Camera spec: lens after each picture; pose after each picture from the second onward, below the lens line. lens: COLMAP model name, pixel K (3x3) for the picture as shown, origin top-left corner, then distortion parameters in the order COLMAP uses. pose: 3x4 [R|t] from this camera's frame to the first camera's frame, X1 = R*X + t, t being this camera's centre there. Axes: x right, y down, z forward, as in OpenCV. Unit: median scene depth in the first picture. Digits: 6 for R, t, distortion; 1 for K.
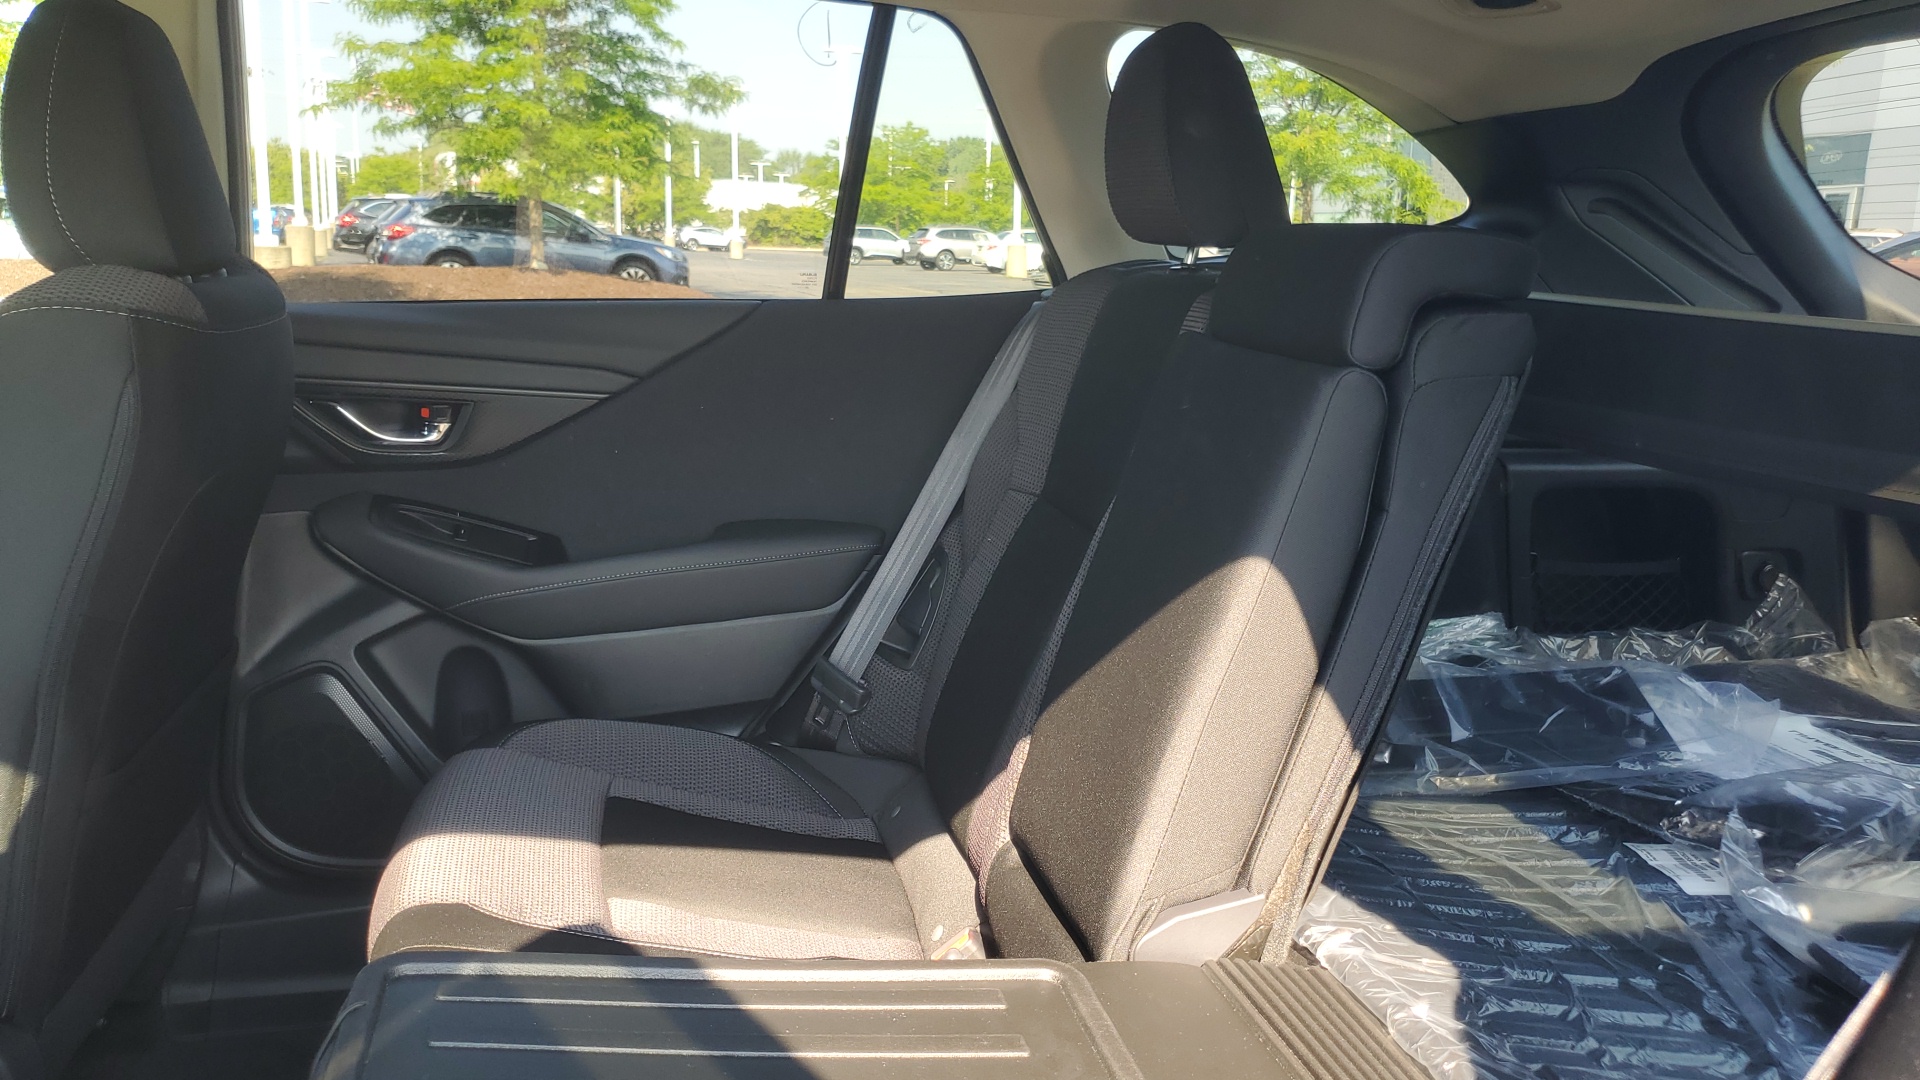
lens RADIAL K [[1534.2, 0, 974.8], [0, 1534.2, 540.2], [0, 0, 1]] dist [0.037805, -0.070821]
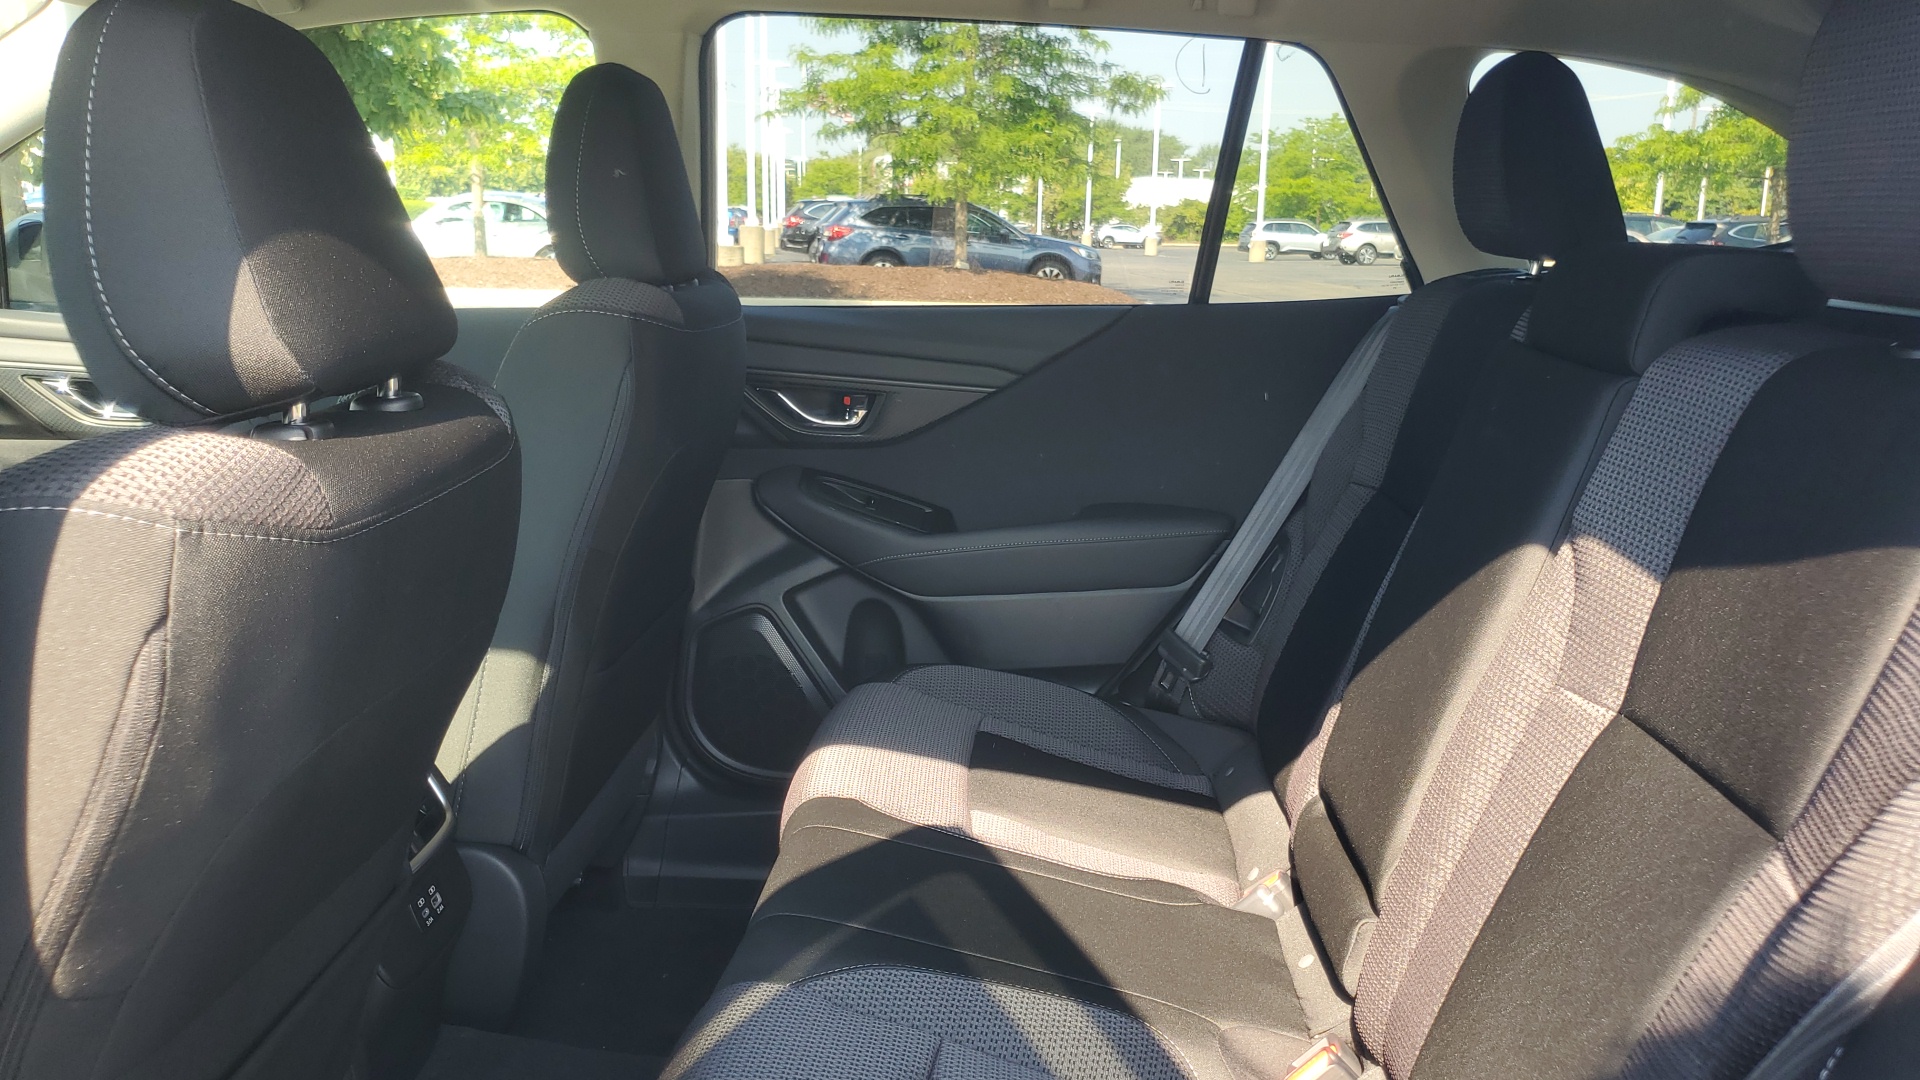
lens RADIAL K [[1534.2, 0, 944.1], [0, 1534.2, 576.2], [0, 0, 1]] dist [0.037805, -0.070821]
pose [[0.959955, 0.054931, -0.274715, 0.046552], [-0.048078, 0.998343, 0.031621, 0.011171], [0.275997, -0.017147, 0.961006, -0.115330]]
